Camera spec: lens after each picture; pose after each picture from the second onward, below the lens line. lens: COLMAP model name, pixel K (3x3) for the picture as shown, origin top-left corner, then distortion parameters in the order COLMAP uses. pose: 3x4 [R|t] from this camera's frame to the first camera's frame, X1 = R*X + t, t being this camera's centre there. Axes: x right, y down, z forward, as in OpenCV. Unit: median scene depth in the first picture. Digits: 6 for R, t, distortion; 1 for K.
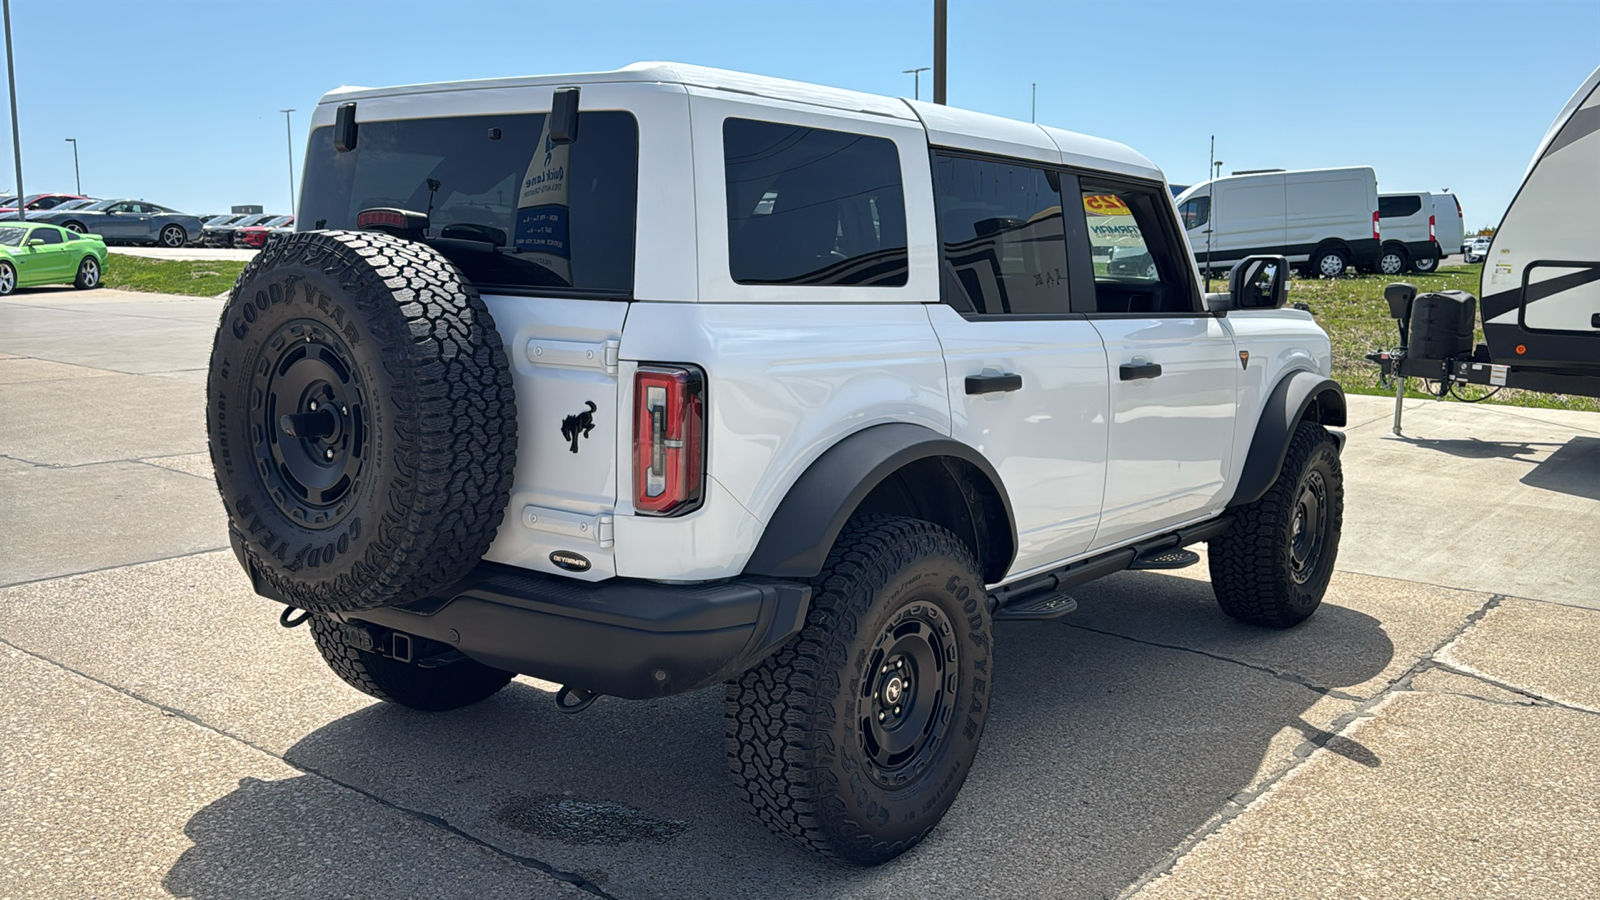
lens RADIAL K [[1384.8, 0, 776.1], [0, 1384.8, 449.8], [0, 0, 1]] dist [0.131278, -0.219067]
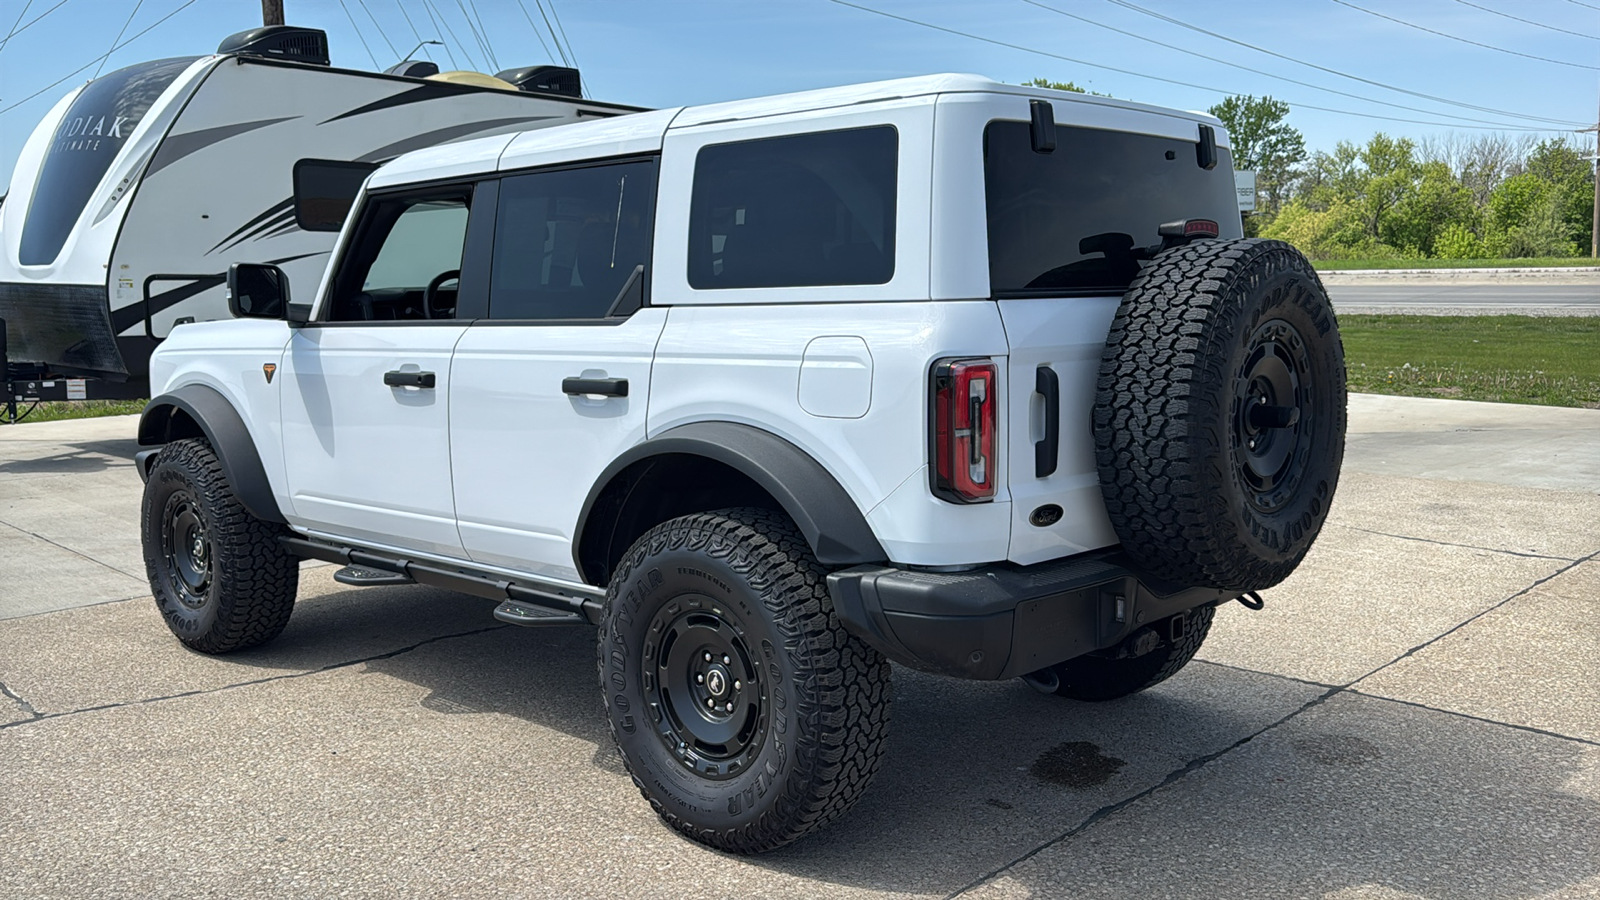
lens RADIAL K [[1384.8, 0, 808.3], [0, 1384.8, 437.2], [0, 0, 1]] dist [0.131278, -0.219067]
pose [[0.100509, -0.137815, 0.985345, -1.180687], [0.162161, 0.979387, 0.120440, -0.150978], [-0.981632, 0.147679, 0.120785, 0.988283]]
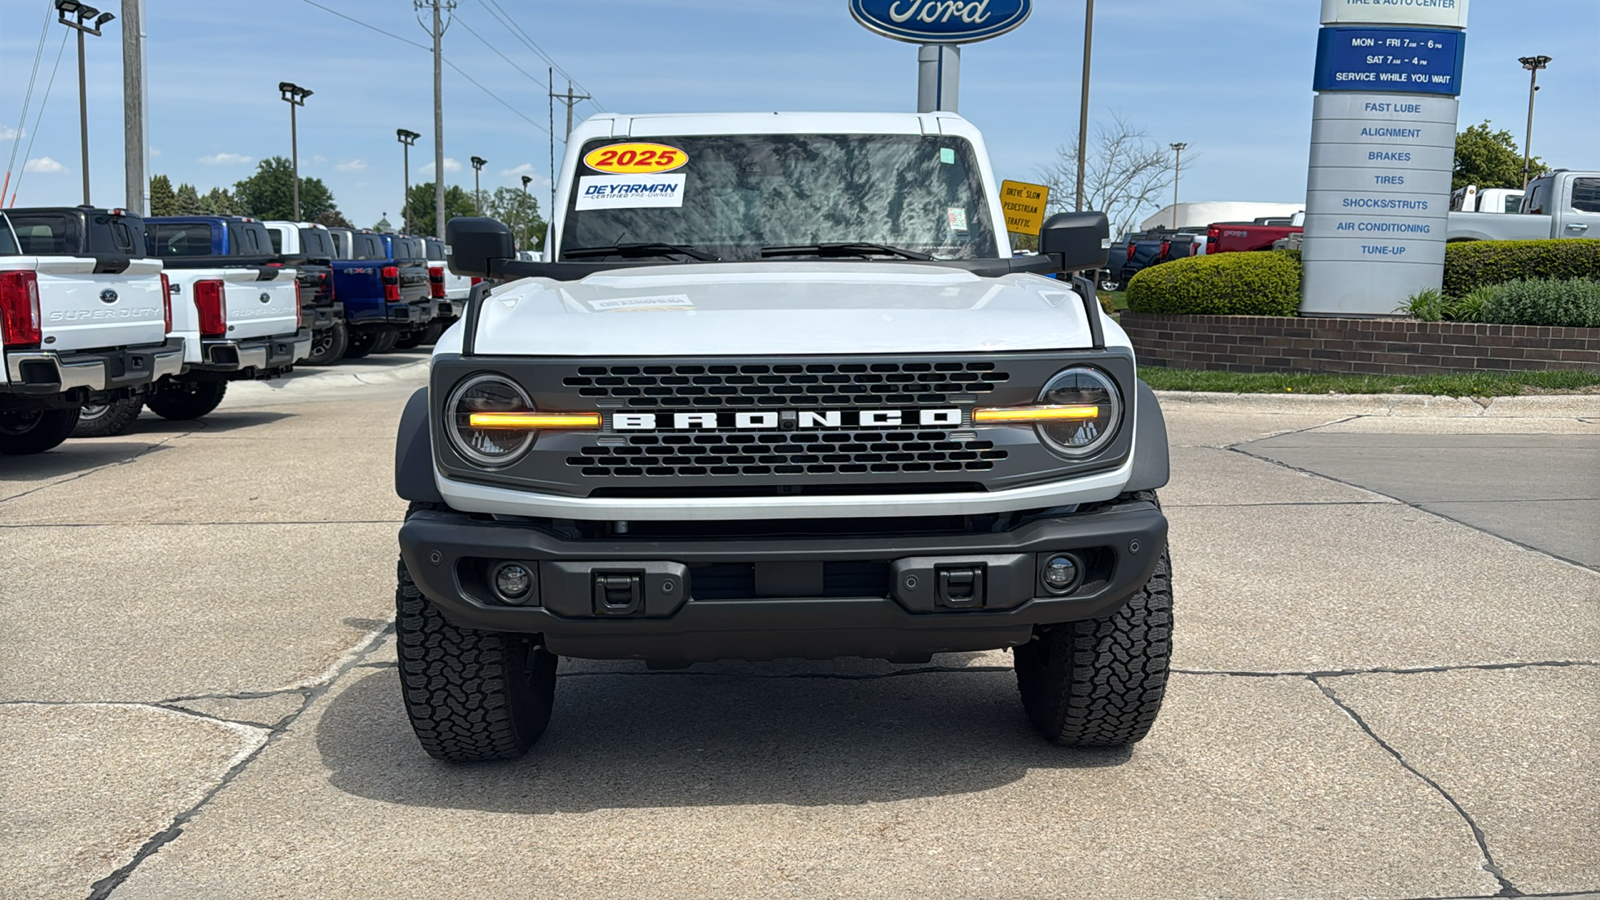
lens RADIAL K [[1384.8, 0, 820.2], [0, 1384.8, 442.4], [0, 0, 1]] dist [0.131278, -0.219067]
pose [[-0.760552, 0.072922, -0.645169, 1.003458], [-0.094960, 0.970495, 0.221636, -0.284541], [0.642295, 0.229831, -0.731187, 2.392411]]
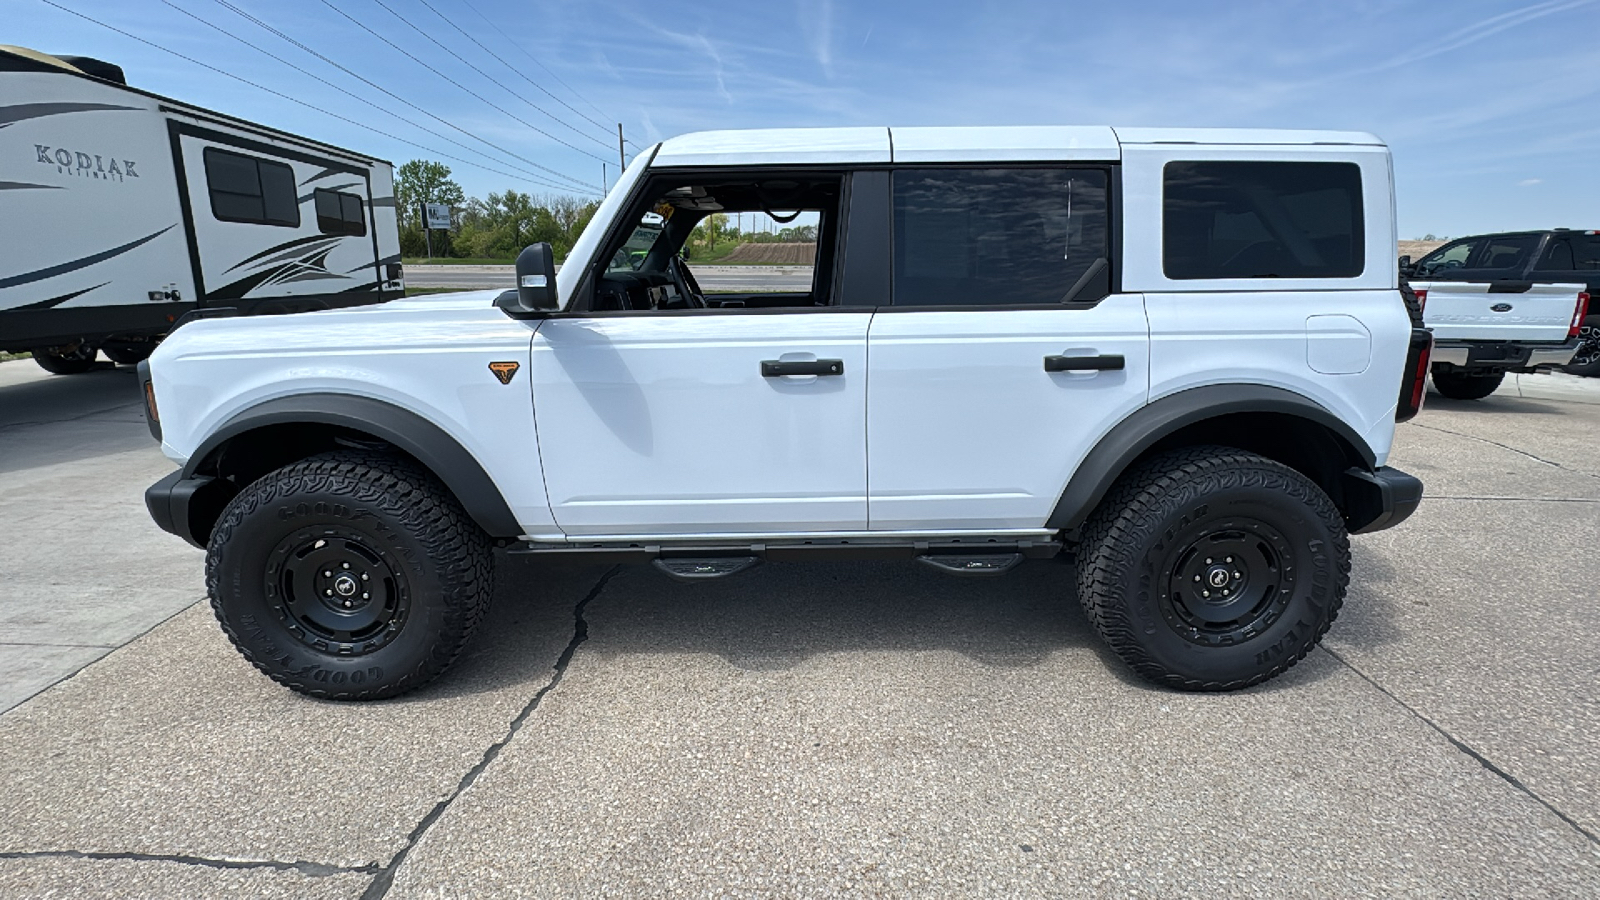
lens RADIAL K [[736.6, 0, 798.8], [0, 736.6, 447.8], [0, 0, 1]] dist [0.001986, -0.001873]
pose [[-0.631380, -0.203246, 0.748365, -0.526998], [0.094036, 0.937854, 0.334045, -0.255333], [-0.769751, 0.281283, -0.573030, 1.824885]]
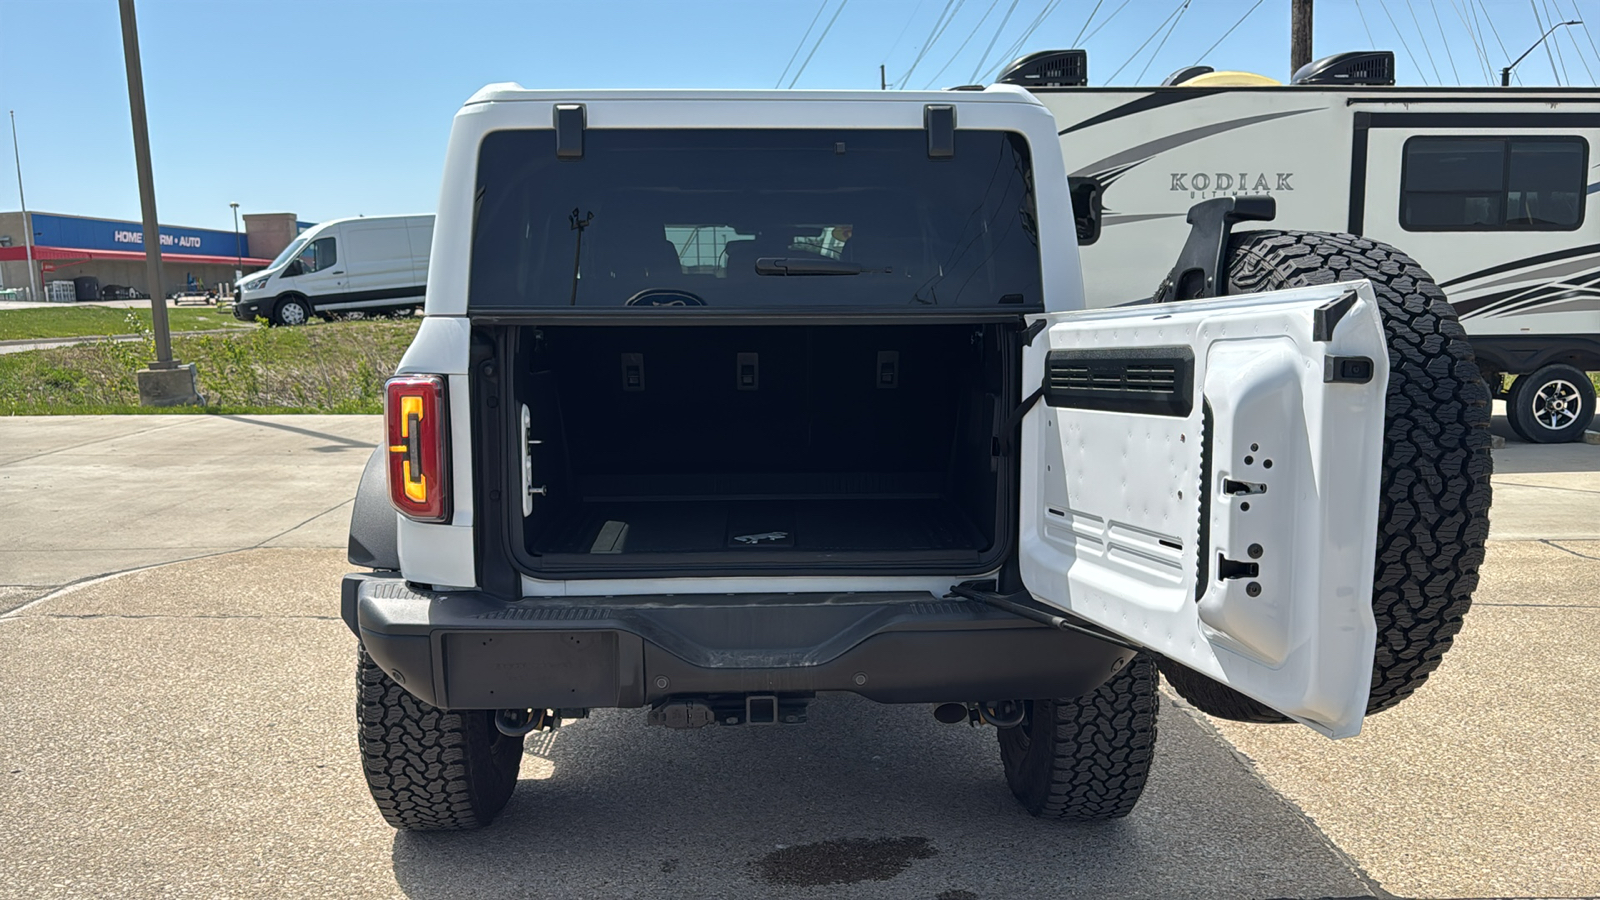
lens RADIAL K [[1384.8, 0, 787.9], [0, 1384.8, 454.0], [0, 0, 1]] dist [0.131278, -0.219067]
pose [[0.762197, -0.094124, 0.640466, -0.742144], [0.112108, 0.993616, 0.012607, -0.032130], [-0.637564, 0.062192, 0.767883, 0.277259]]
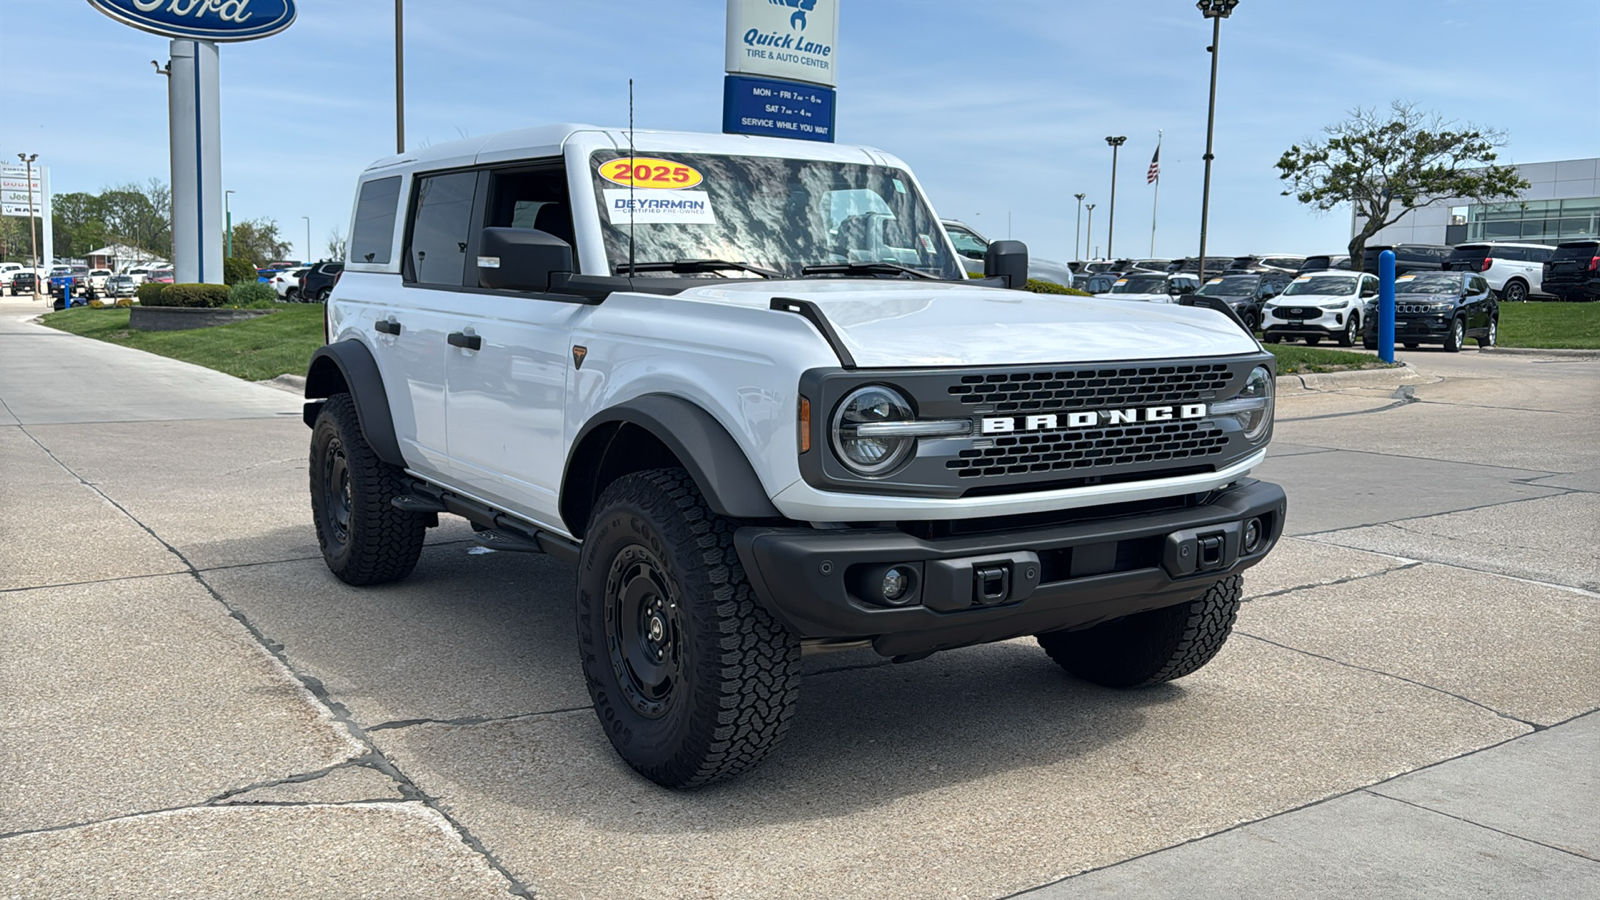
lens RADIAL K [[1384.8, 0, 806.5], [0, 1384.8, 443.3], [0, 0, 1]] dist [0.131278, -0.219067]
pose [[-0.314906, 0.091835, -0.944670, 1.438201], [-0.141508, 0.979641, 0.142407, -0.202683], [0.938515, 0.178523, -0.295499, 1.870853]]
